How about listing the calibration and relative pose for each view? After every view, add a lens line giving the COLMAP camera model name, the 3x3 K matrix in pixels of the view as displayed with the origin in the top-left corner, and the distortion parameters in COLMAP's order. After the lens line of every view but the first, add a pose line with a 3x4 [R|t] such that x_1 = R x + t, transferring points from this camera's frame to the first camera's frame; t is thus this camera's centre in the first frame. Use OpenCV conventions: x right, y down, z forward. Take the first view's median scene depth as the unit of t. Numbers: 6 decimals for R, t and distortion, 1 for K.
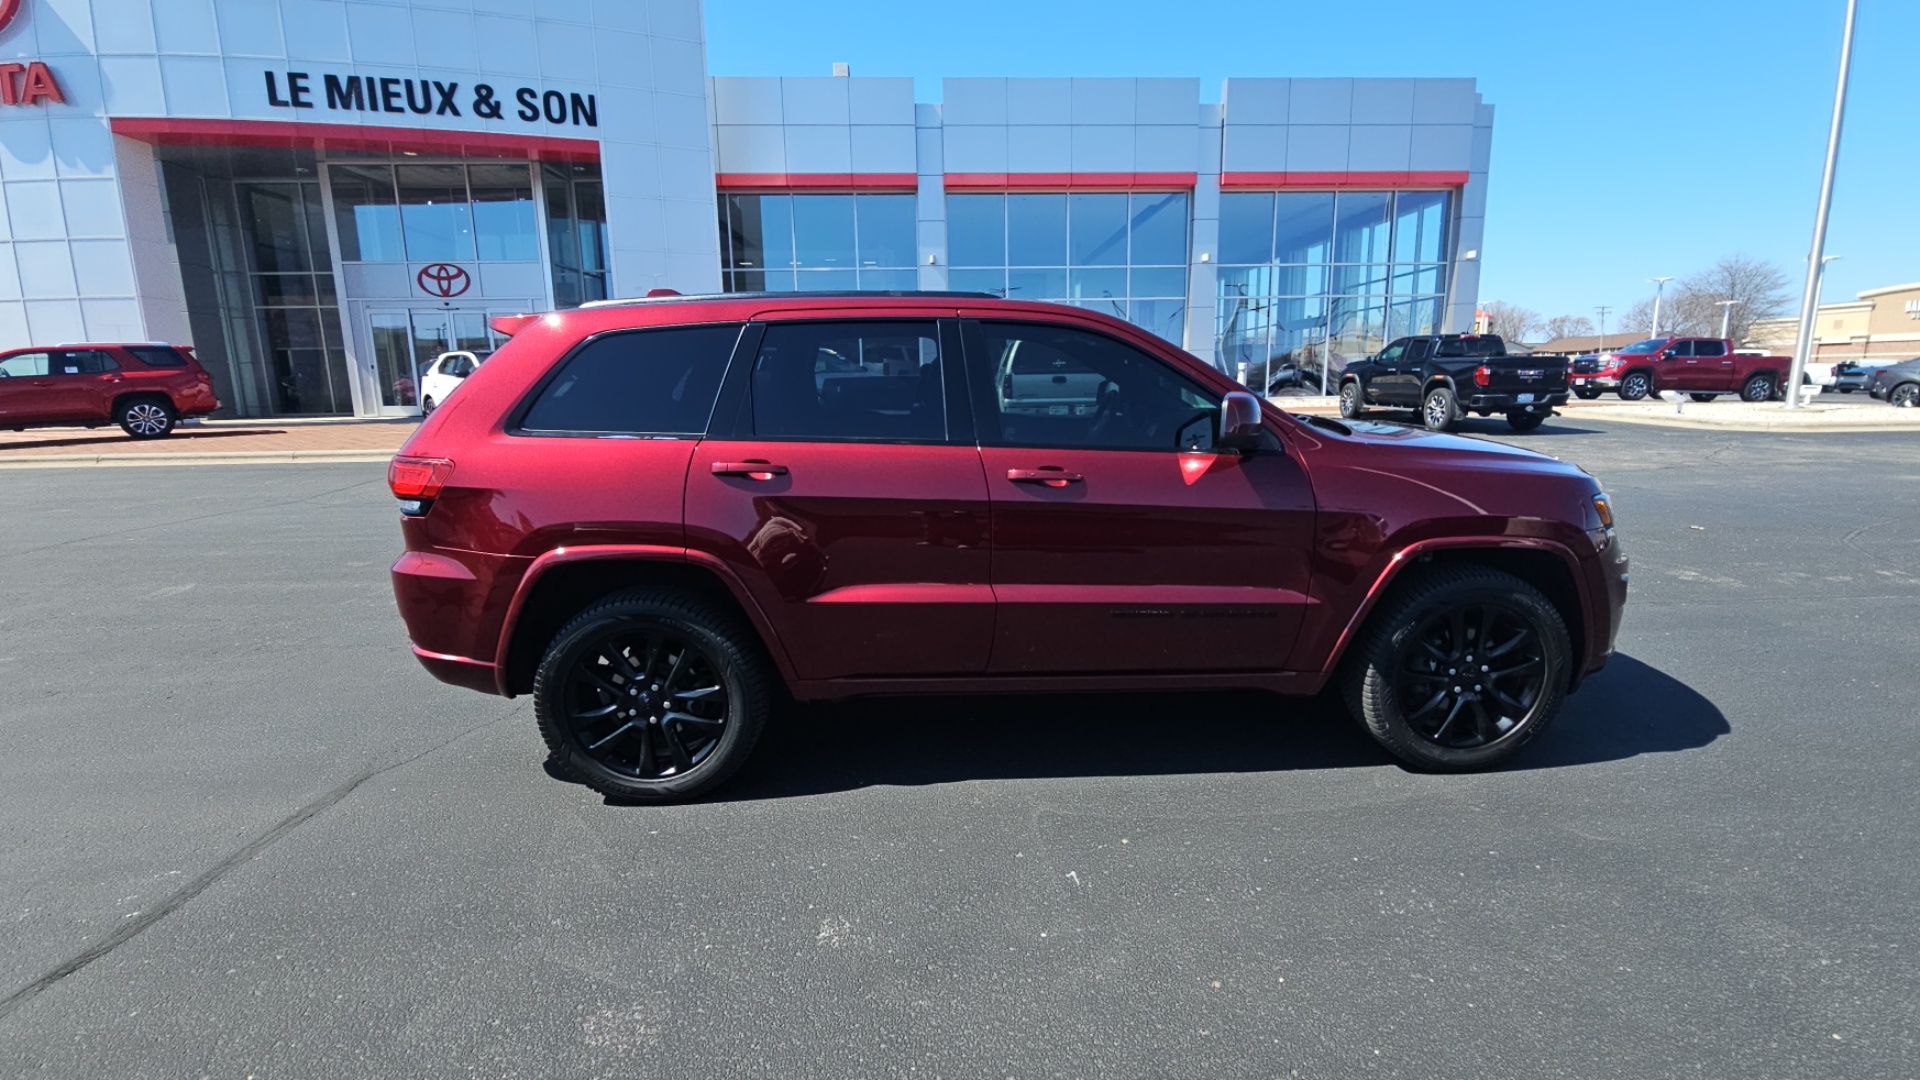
lens RADIAL K [[854.2, 0, 983.6], [0, 854.2, 539.7], [0, 0, 1]] dist [0.008554, -0.007410]
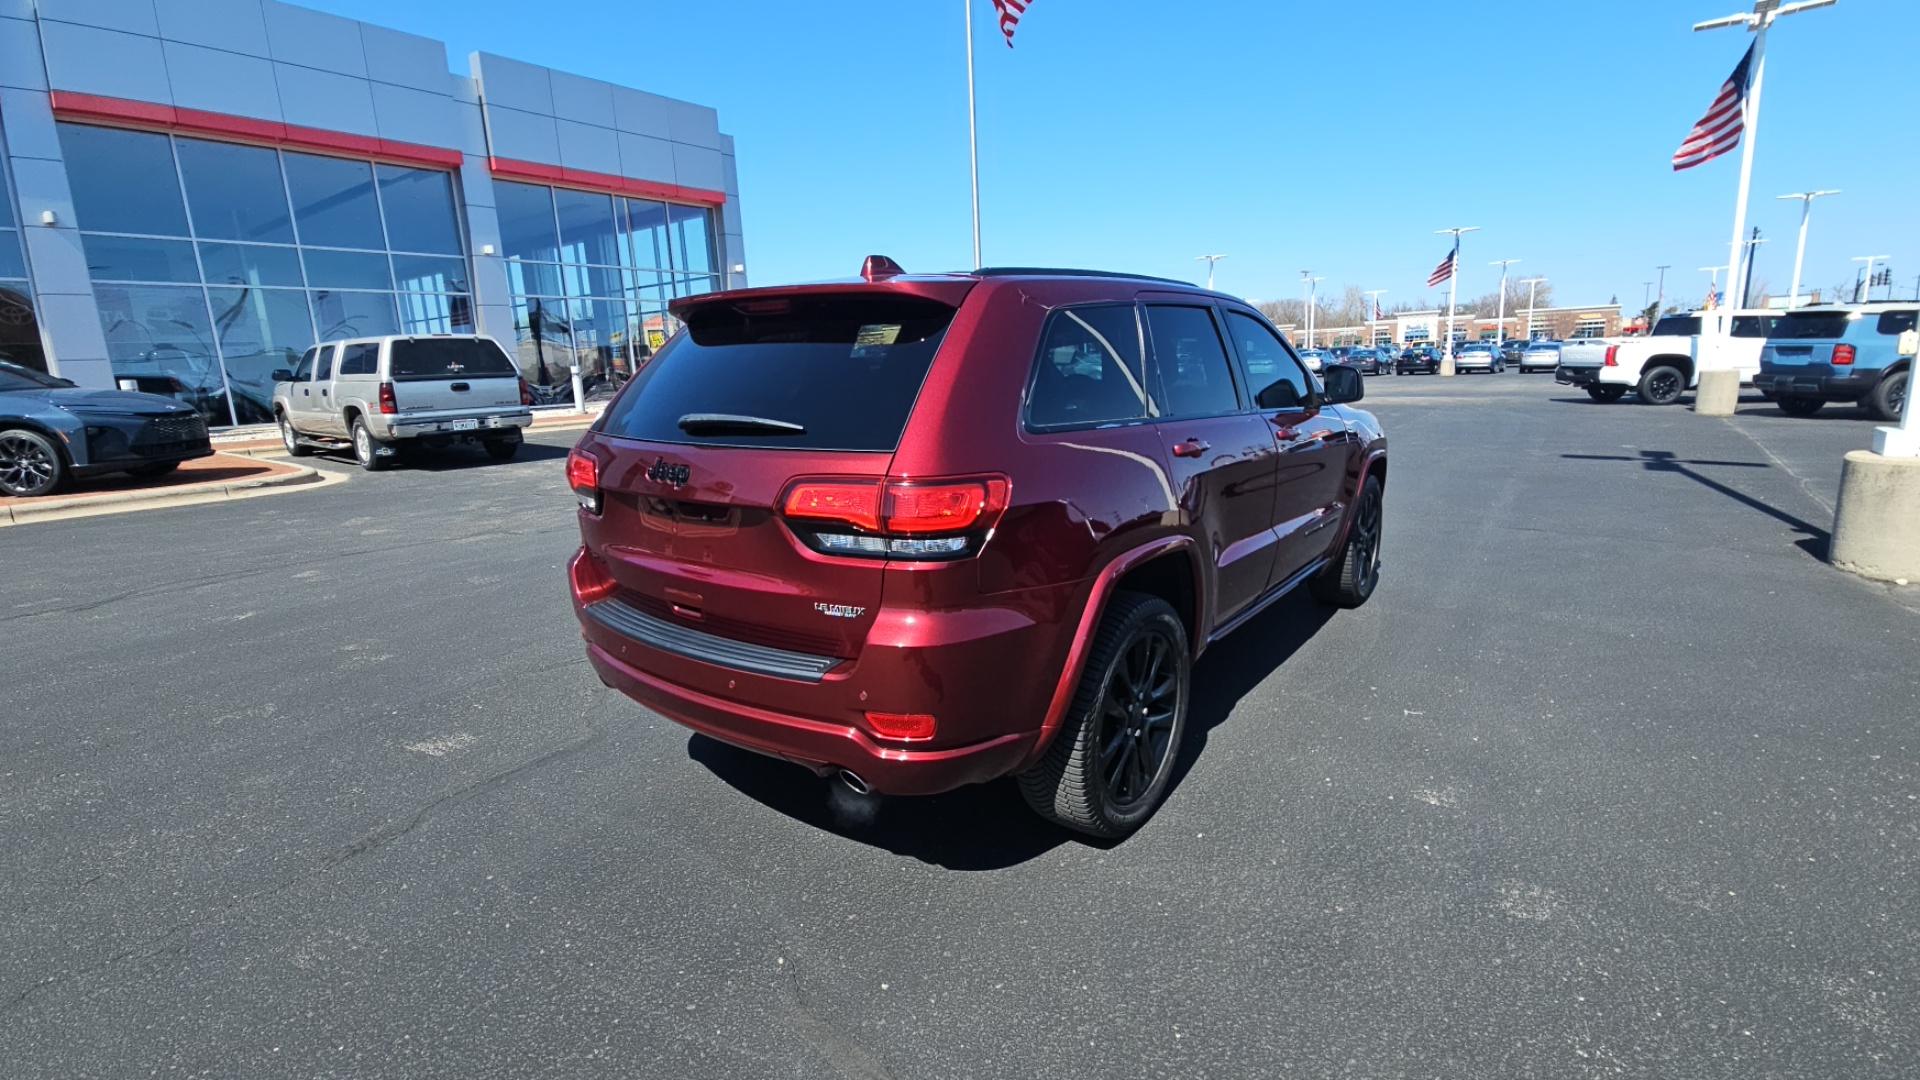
lens RADIAL K [[854.2, 0, 983.1], [0, 854.2, 533.1], [0, 0, 1]] dist [0.008554, -0.007410]
pose [[0.636807, -0.163060, 0.753584, -0.165497], [0.173430, 0.982628, 0.066065, -0.012661], [-0.751265, 0.088623, 0.654024, 0.073401]]
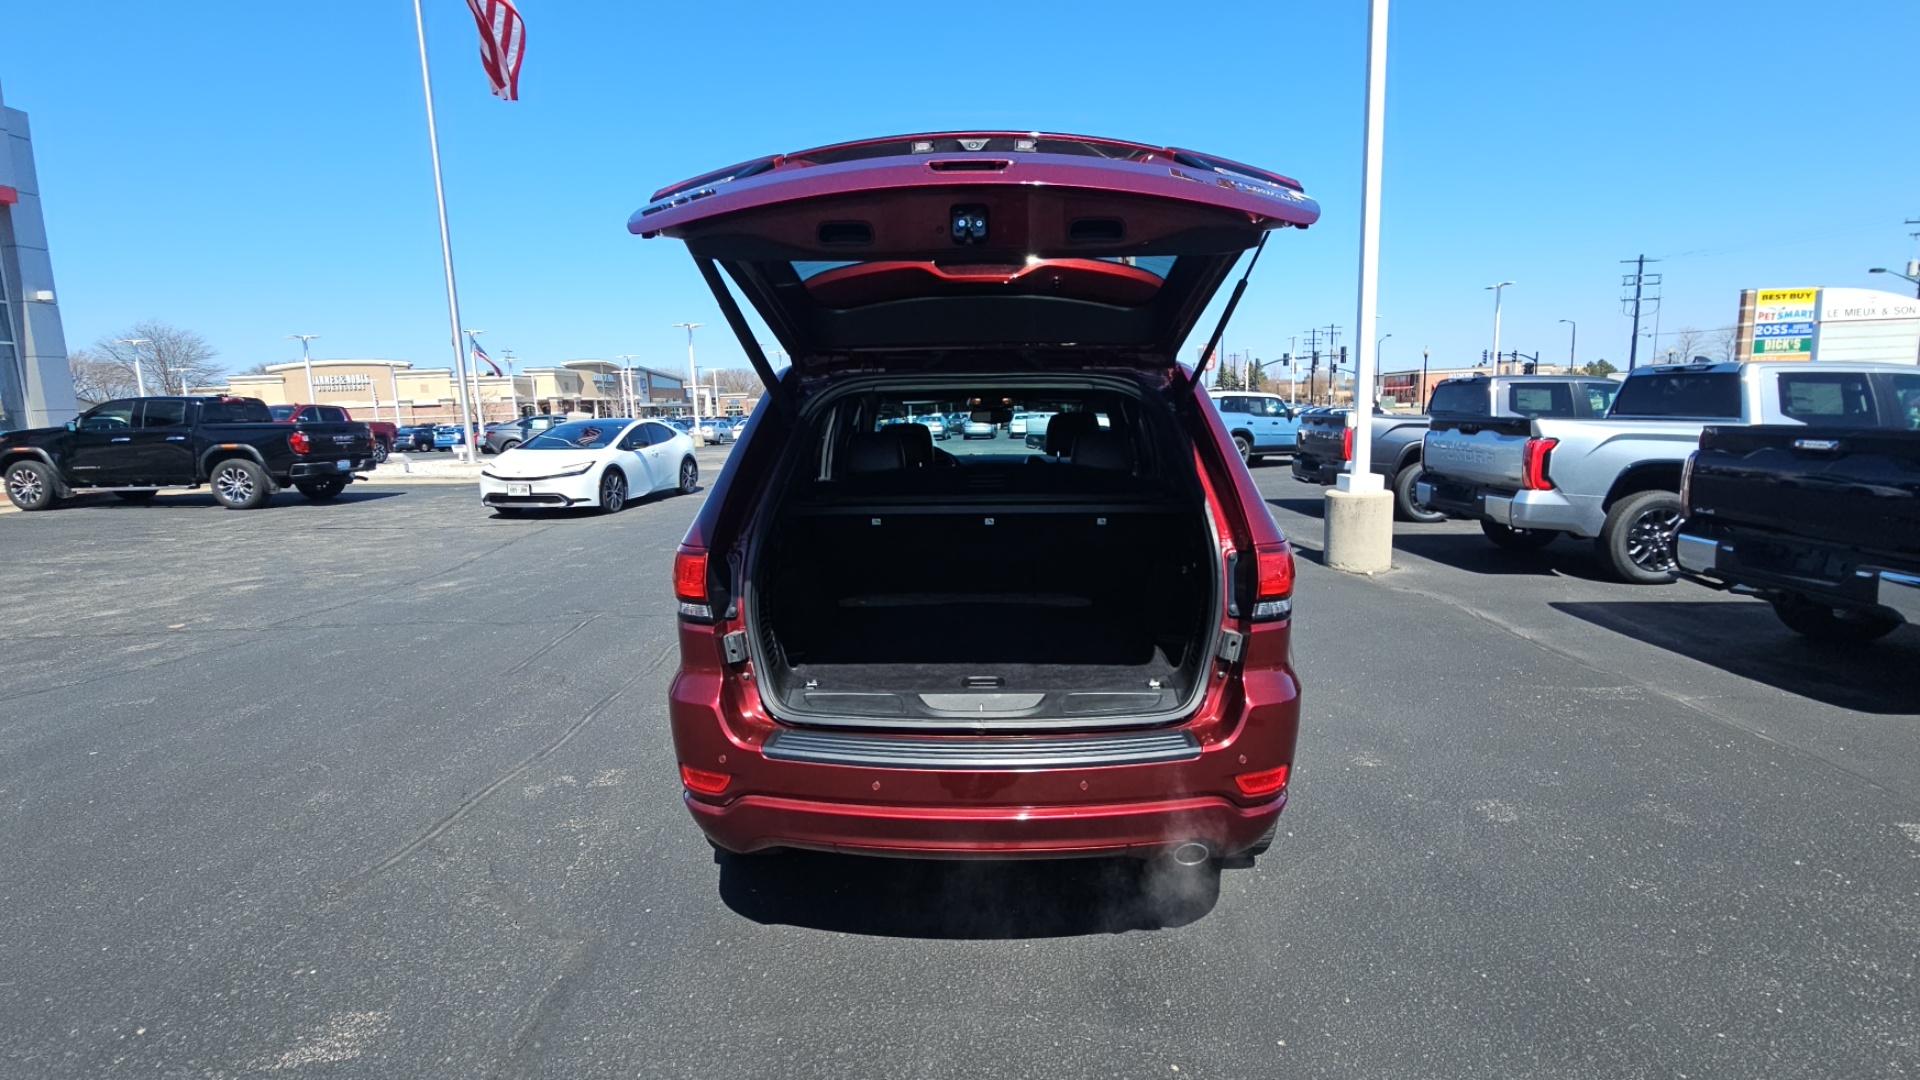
lens RADIAL K [[854.2, 0, 978.1], [0, 854.2, 531.3], [0, 0, 1]] dist [0.008554, -0.007410]
pose [[0.081803, -0.129983, 0.988136, -0.202628], [0.214060, 0.970612, 0.109957, -0.034509], [-0.973389, 0.202525, 0.107223, 0.165281]]
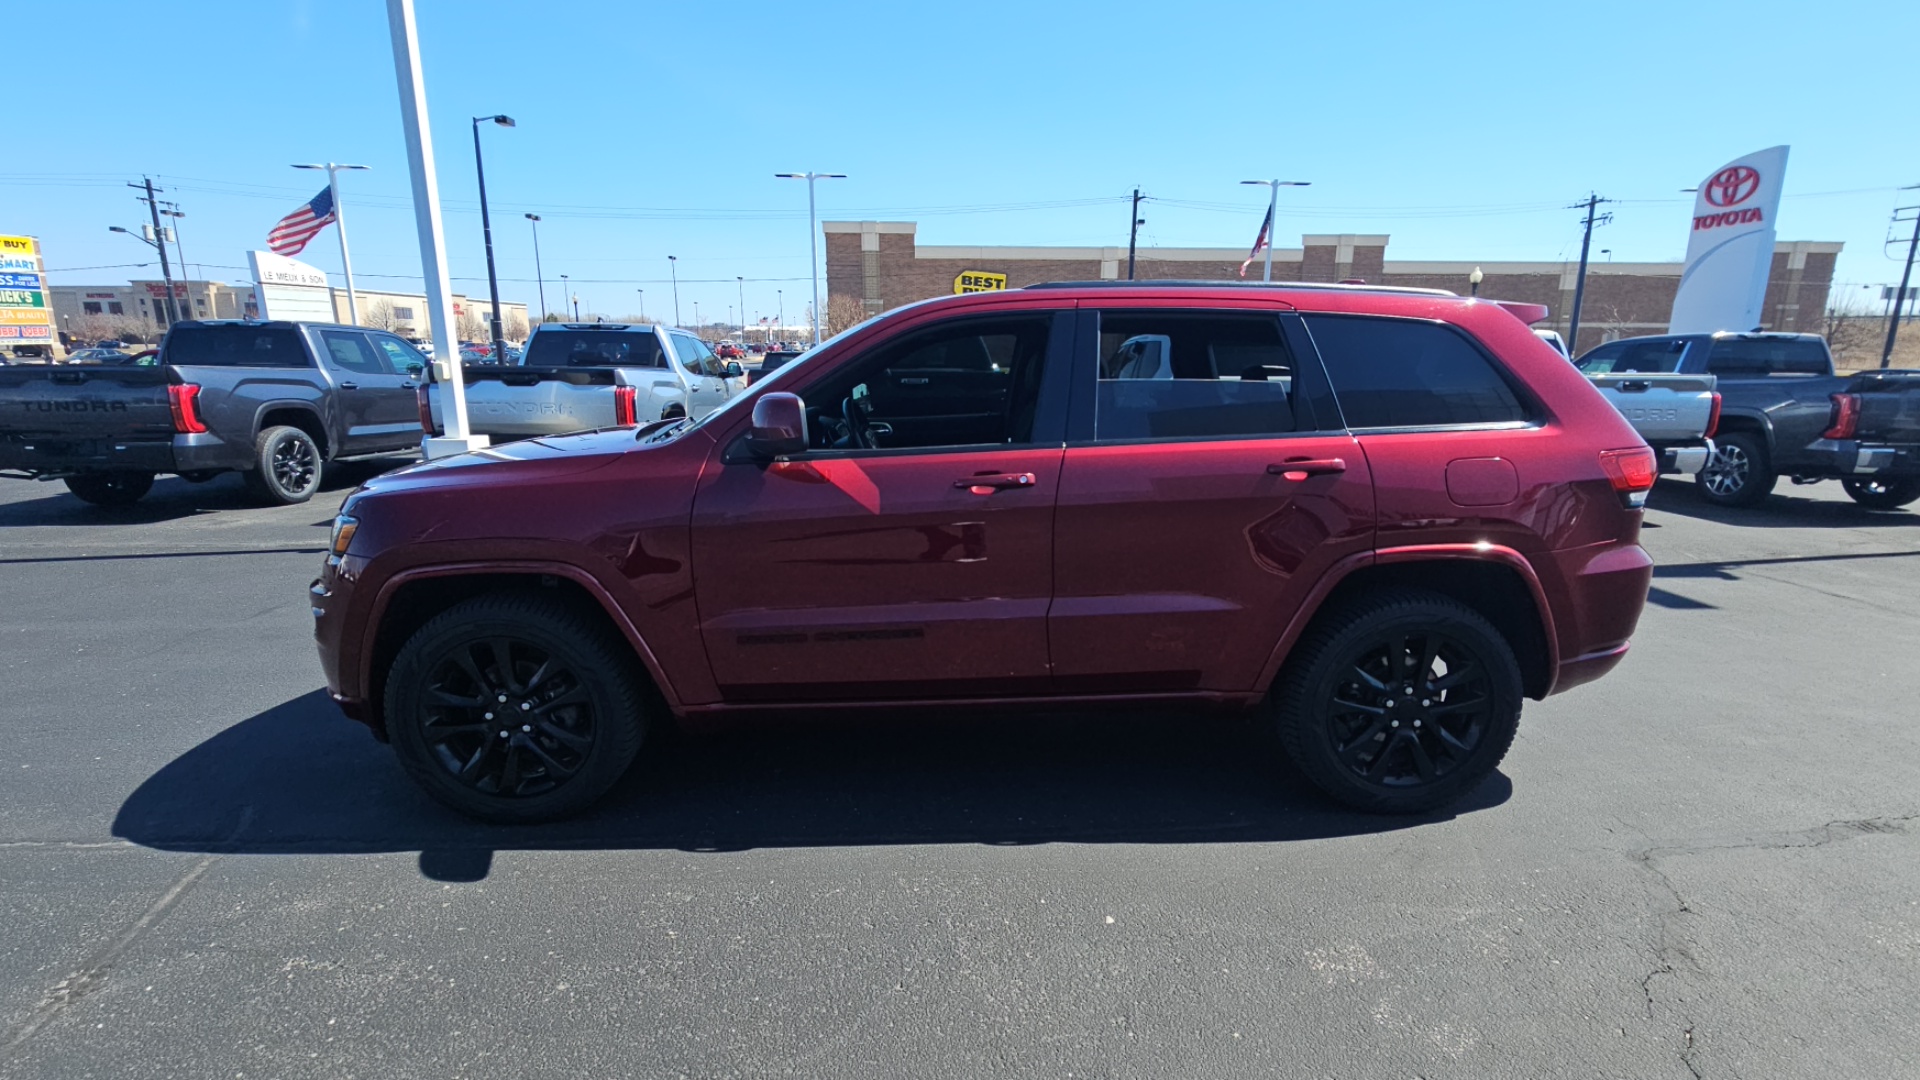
lens RADIAL K [[854.2, 0, 976.1], [0, 854.2, 539.9], [0, 0, 1]] dist [0.008554, -0.007410]
pose [[-0.999721, 0.005840, 0.022866, 0.003533], [0.014510, 0.916251, 0.400342, -0.071887], [-0.018613, 0.400562, -0.916081, 0.346953]]
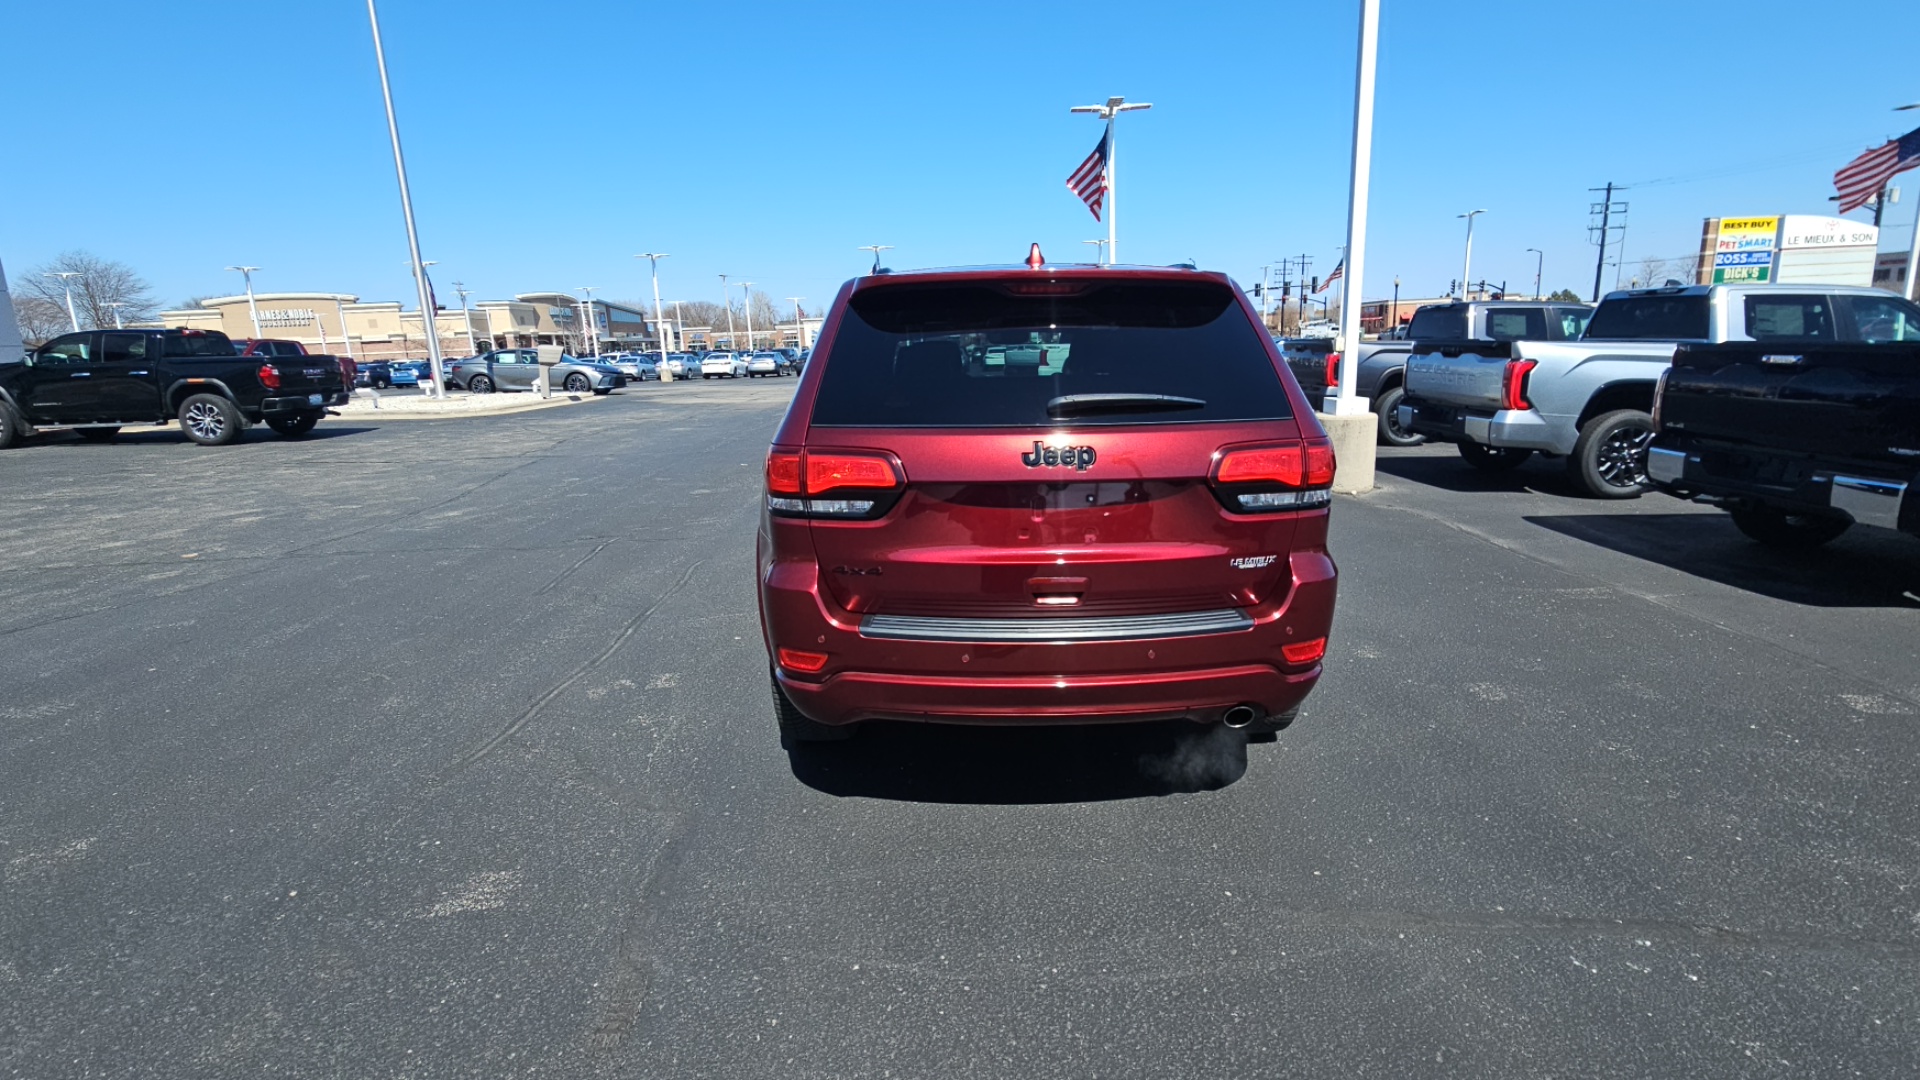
lens RADIAL K [[854.2, 0, 978.1], [0, 854.2, 530.0], [0, 0, 1]] dist [0.008554, -0.007410]
pose [[0.045575, -0.203250, 0.978066, -0.214300], [0.219826, 0.957124, 0.188655, -0.033790], [-0.974474, 0.206406, 0.088301, 0.178845]]
